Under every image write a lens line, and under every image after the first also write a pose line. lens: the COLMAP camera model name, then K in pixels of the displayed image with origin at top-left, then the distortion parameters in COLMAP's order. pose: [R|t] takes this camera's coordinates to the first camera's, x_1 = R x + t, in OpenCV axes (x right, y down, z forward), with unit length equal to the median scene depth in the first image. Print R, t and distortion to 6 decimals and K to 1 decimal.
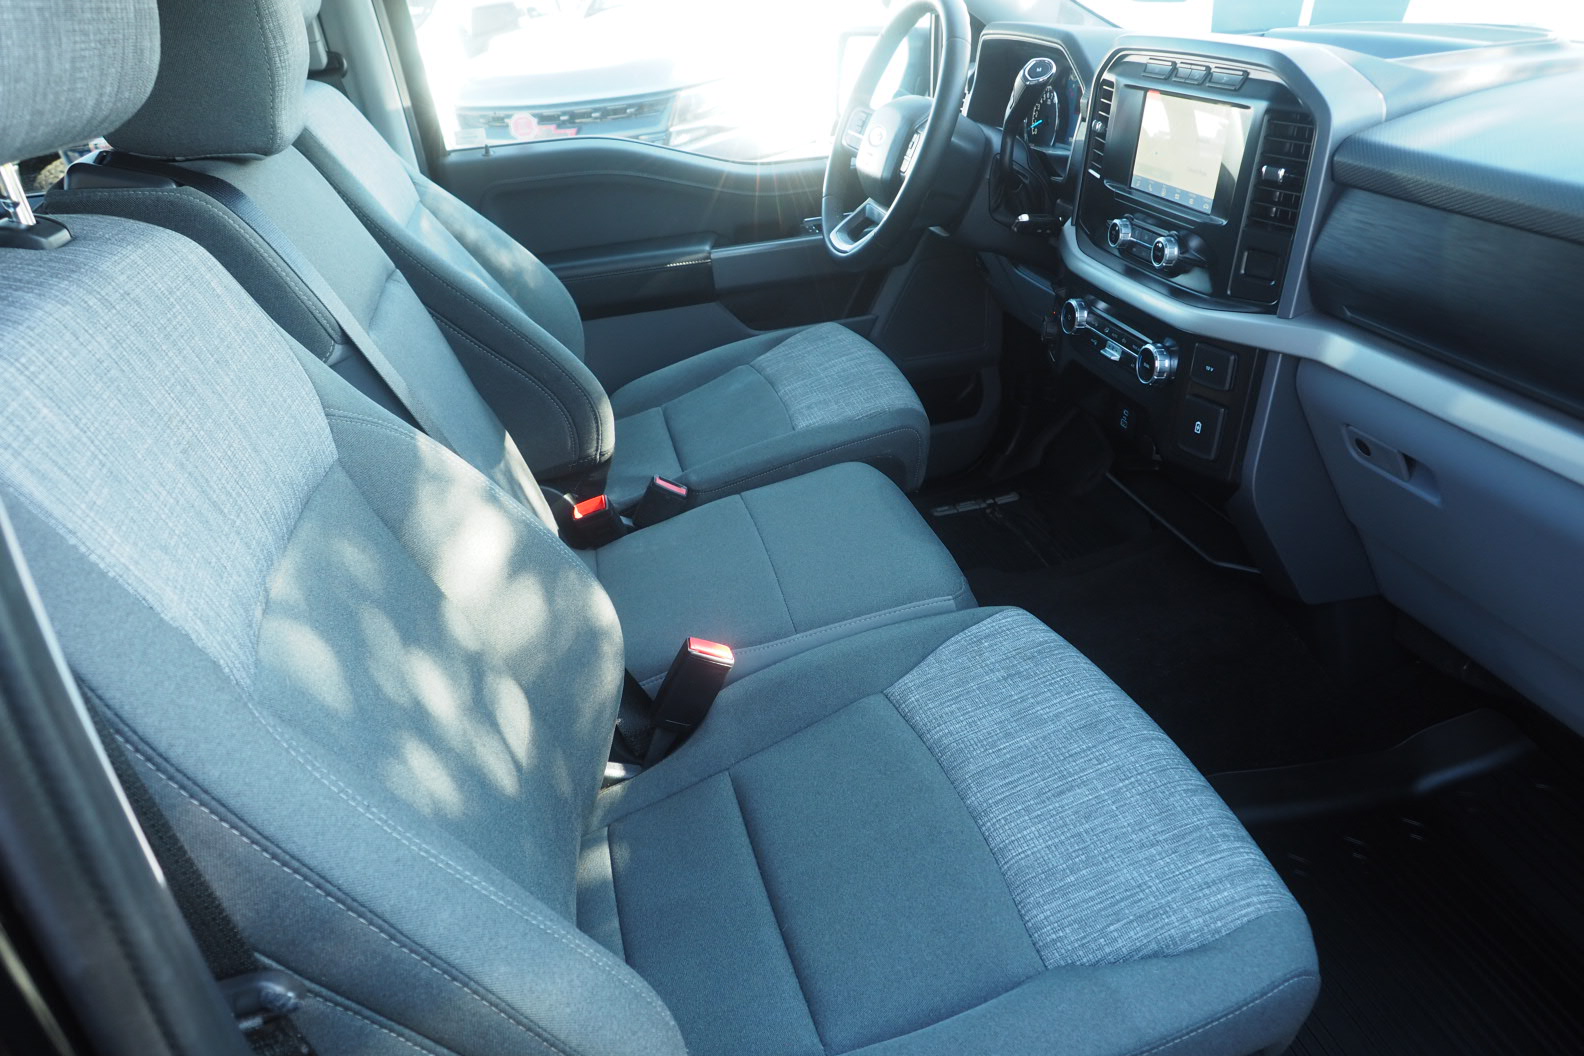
lens RADIAL K [[1120.3, 0, 792.5], [0, 1120.3, 532.6], [0, 0, 1]] dist [-0.043056, 0.016731]
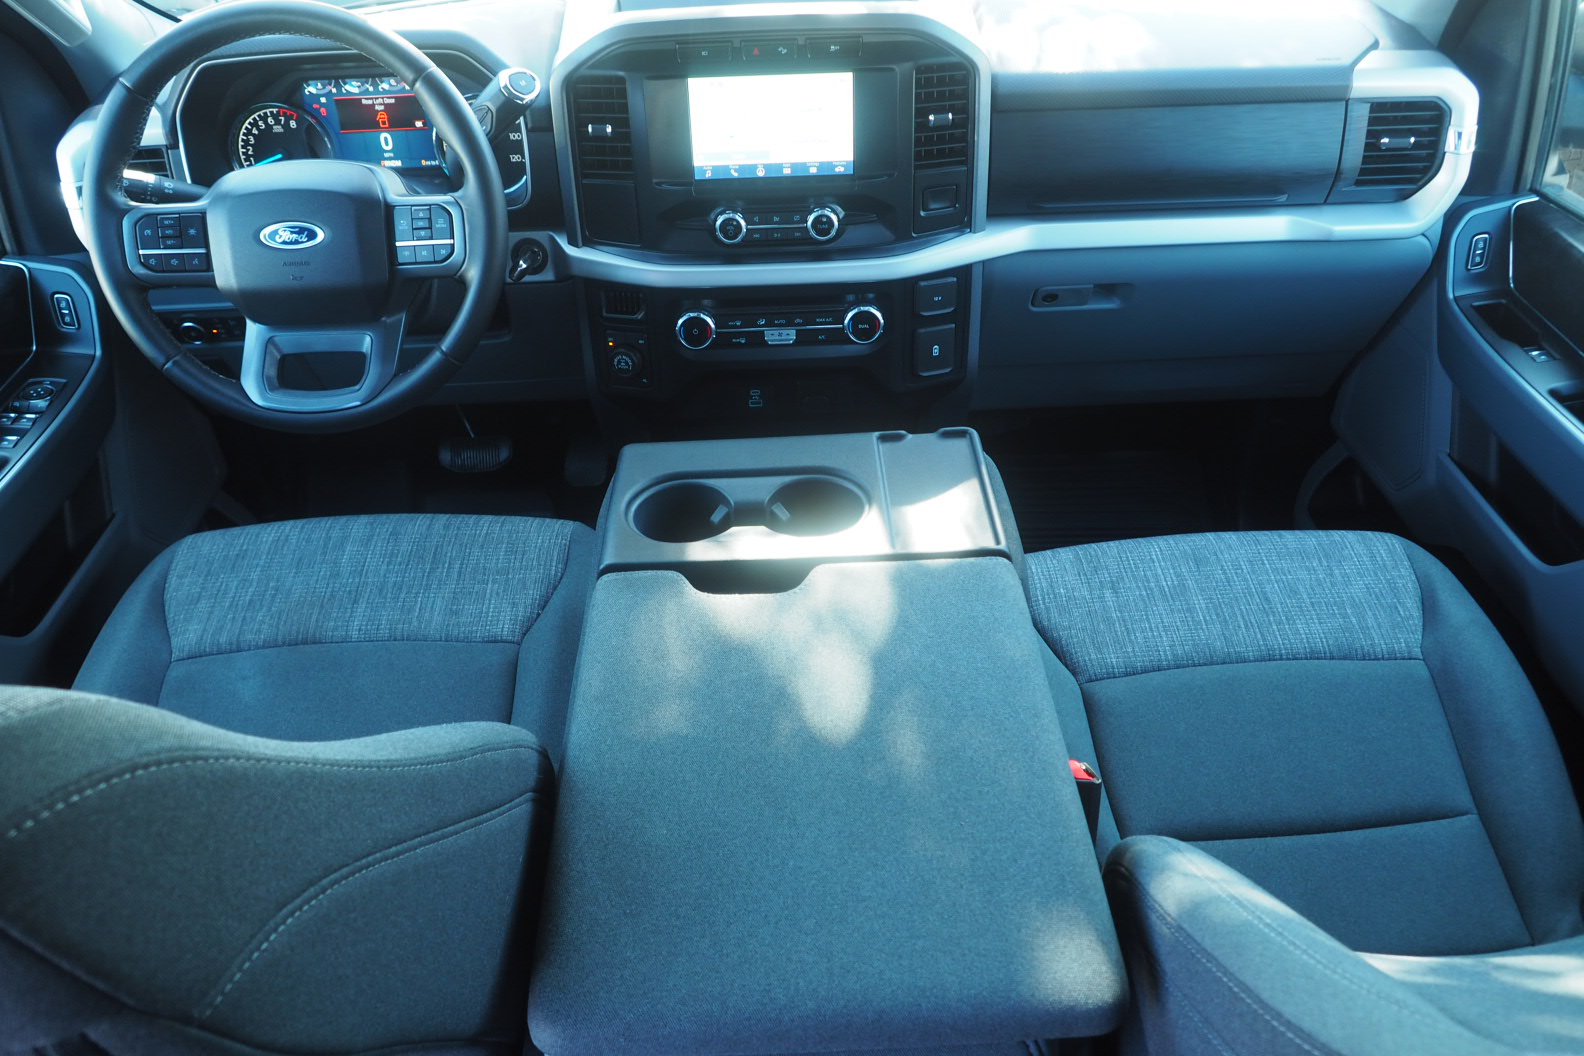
lens RADIAL K [[1120.3, 0, 804.8], [0, 1120.3, 536.3], [0, 0, 1]] dist [-0.043056, 0.016731]
pose [[0.194357, -0.541295, 0.818062, -0.588042], [0.460944, 0.786552, 0.410934, -0.402905], [-0.865885, 0.297212, 0.402379, 0.607708]]
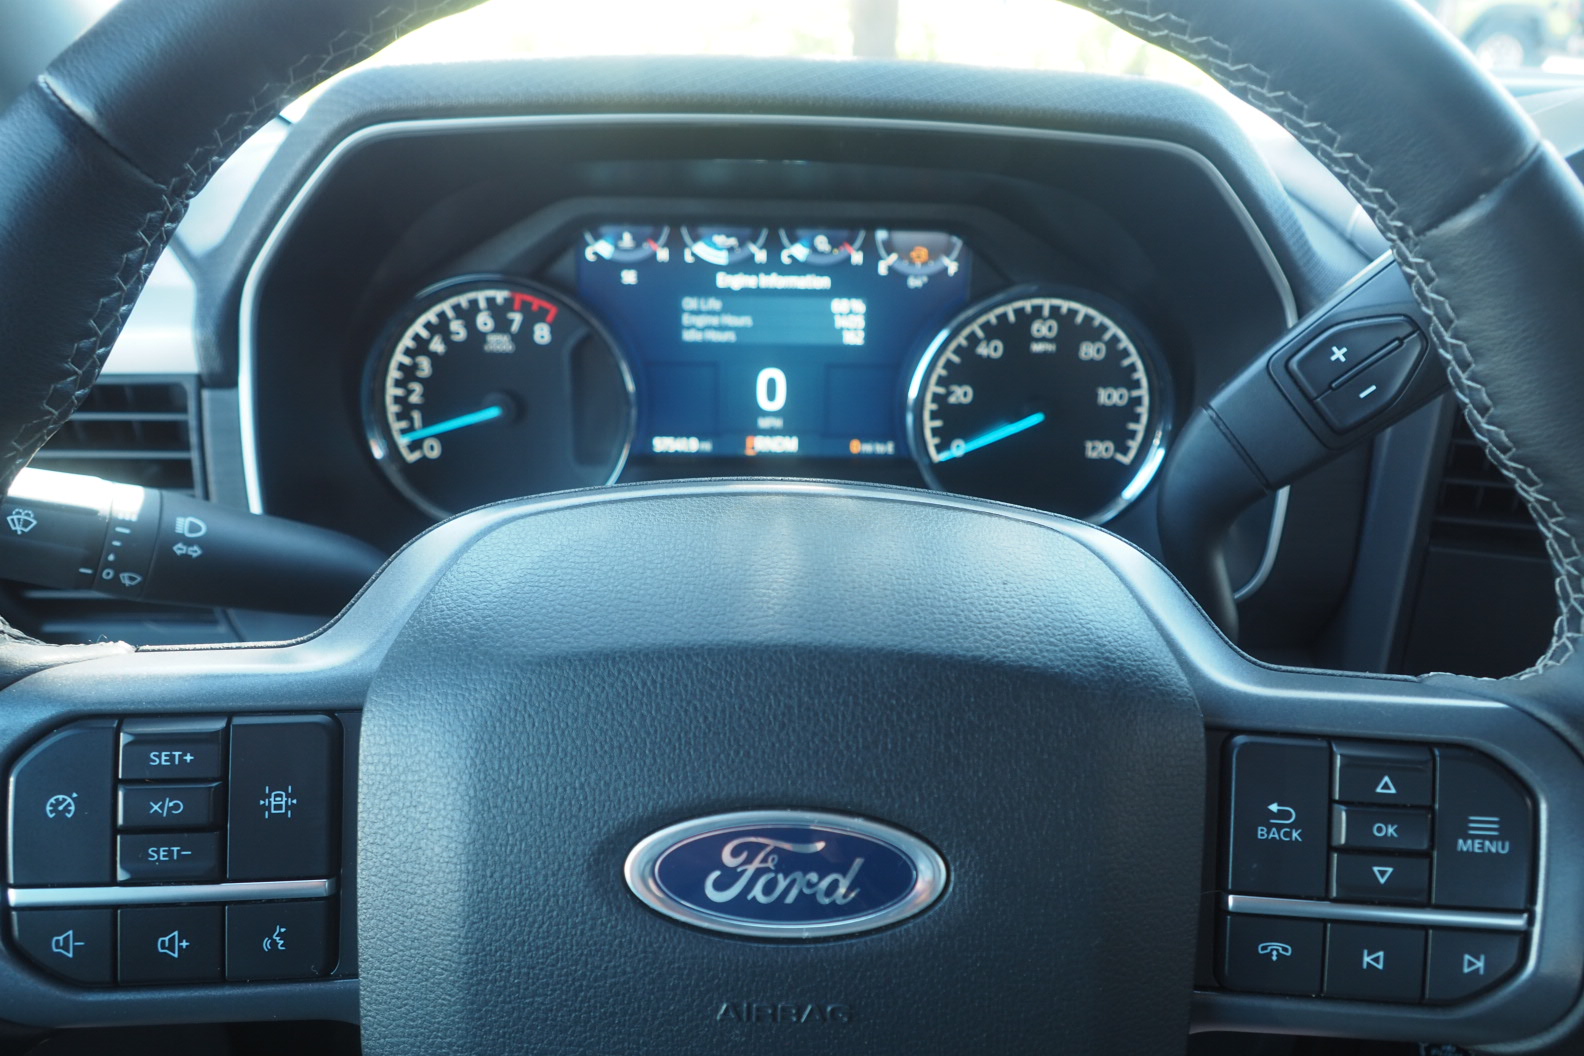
lens RADIAL K [[1120.3, 0, 804.6], [0, 1120.3, 558.0], [0, 0, 1]] dist [-0.043056, 0.016731]
pose [[0.204010, -0.383040, 0.900922, -0.037220], [0.418015, 0.866248, 0.273640, -0.494550], [-0.885236, 0.320773, 0.336839, 1.094611]]
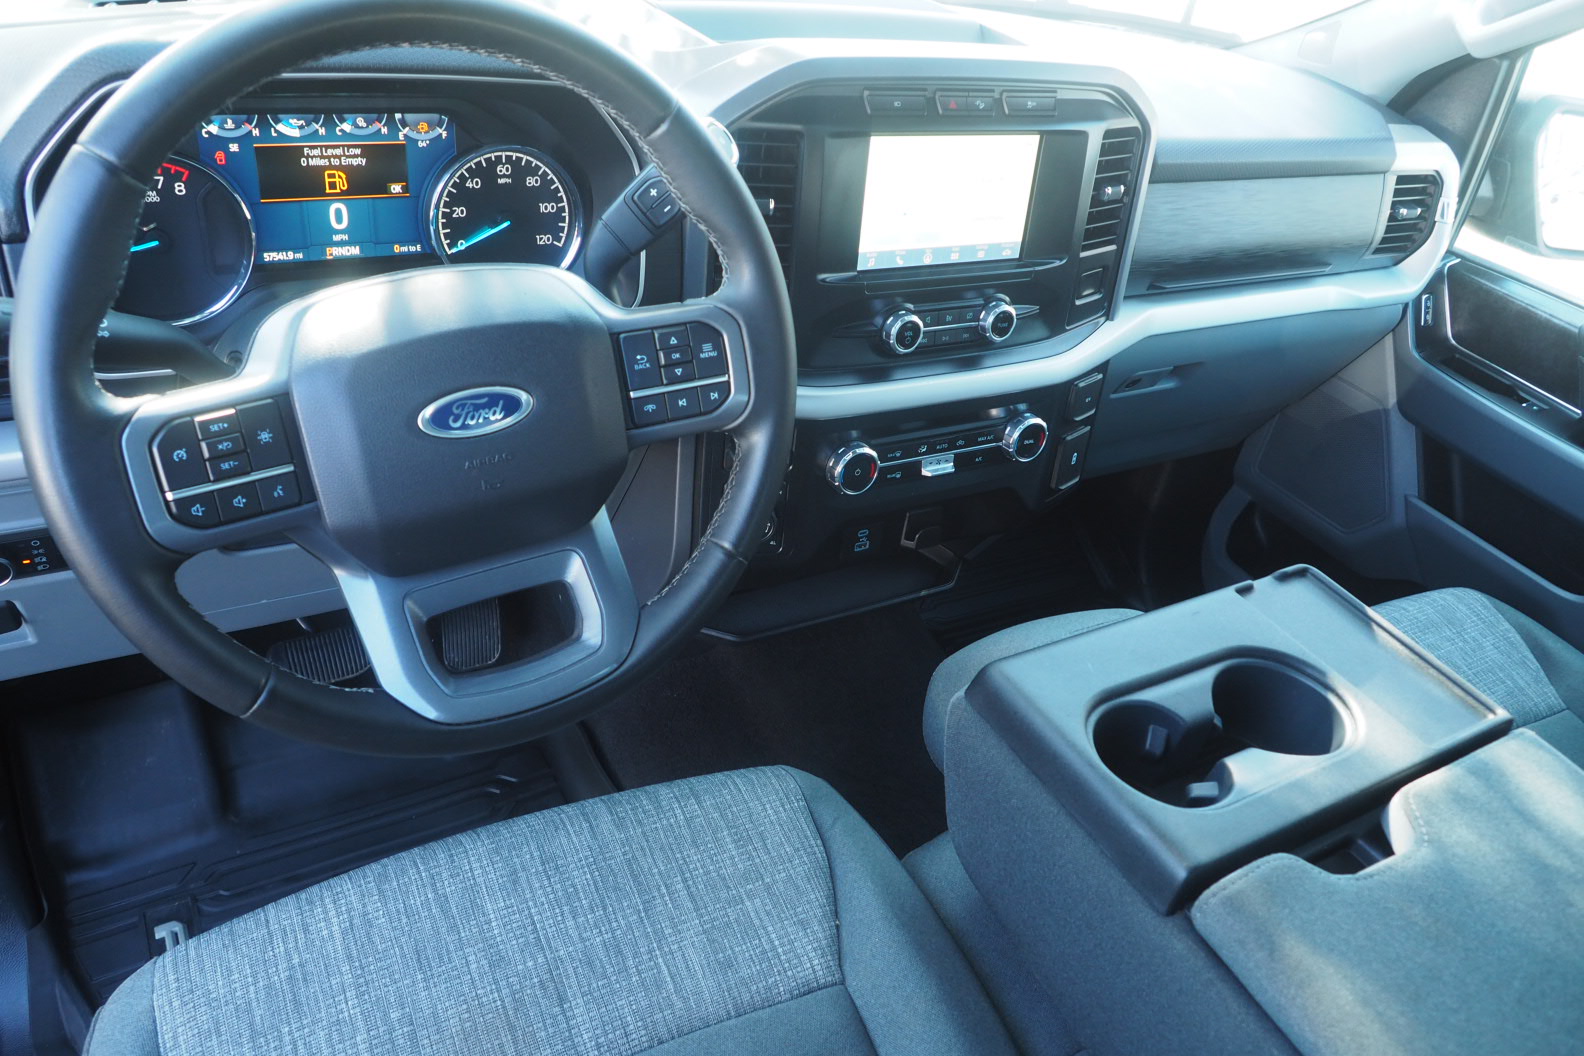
lens RADIAL K [[1120.3, 0, 798.3], [0, 1120.3, 529.4], [0, 0, 1]] dist [-0.043056, 0.016731]
pose [[-0.297467, -0.516817, 0.802754, -0.314285], [0.325384, 0.735598, 0.594156, -0.594587], [-0.897574, 0.437945, -0.050652, 1.096097]]
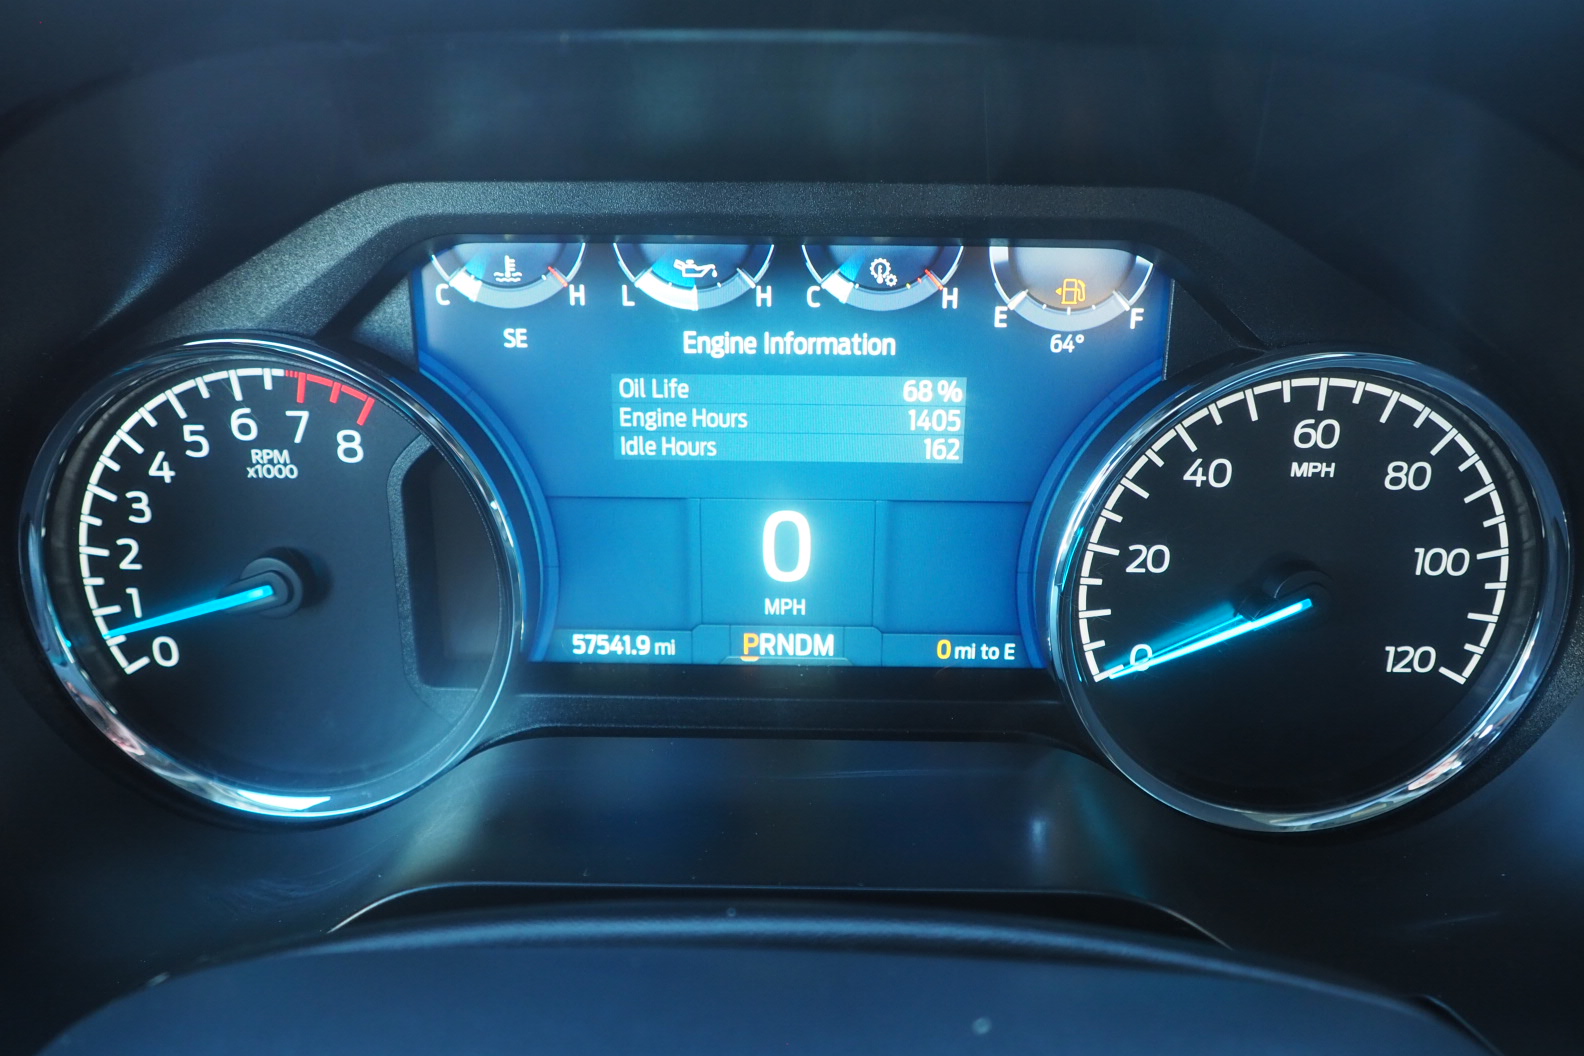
lens RADIAL K [[1120.3, 0, 801.6], [0, 1120.3, 556.7], [0, 0, 1]] dist [-0.043056, 0.016731]
pose [[0.255716, -0.331078, 0.908293, 0.139861], [0.426693, 0.881718, 0.201262, -0.482816], [-0.867492, 0.336096, 0.366738, 1.137938]]
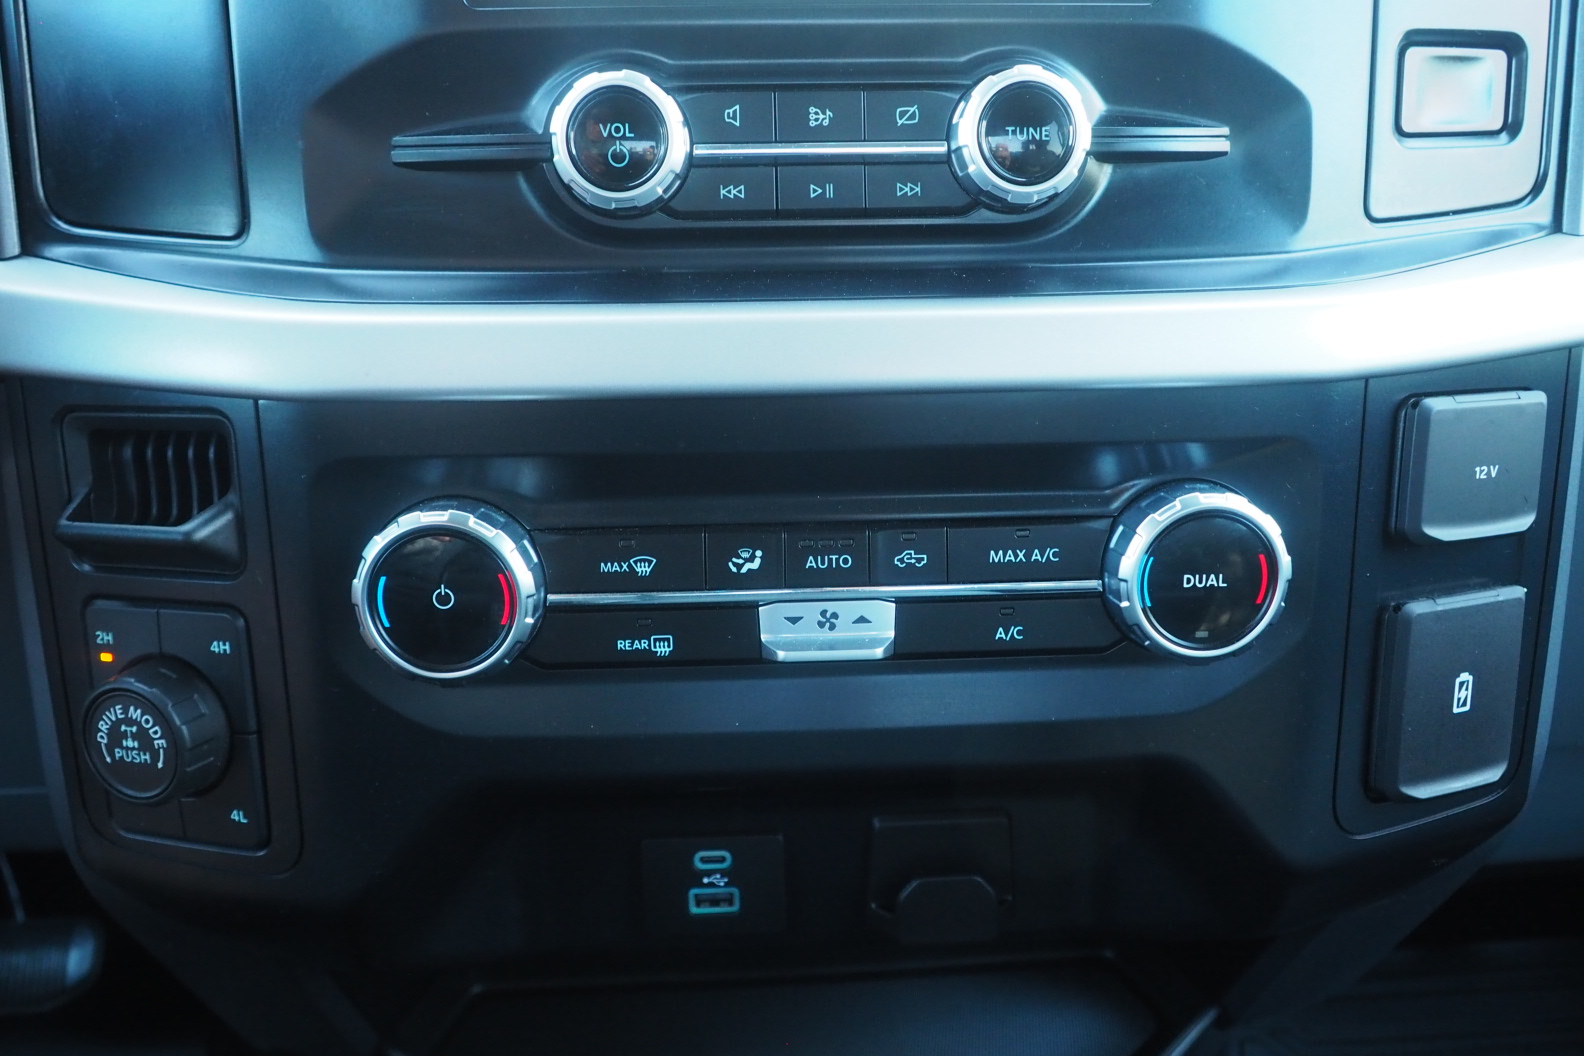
lens RADIAL K [[1120.3, 0, 789.5], [0, 1120.3, 512.8], [0, 0, 1]] dist [-0.043056, 0.016731]
pose [[0.174299, -0.218249, 0.960202, 0.071669], [0.452004, 0.884057, 0.118893, -0.204776], [-0.874821, 0.413293, 0.252740, 0.899636]]
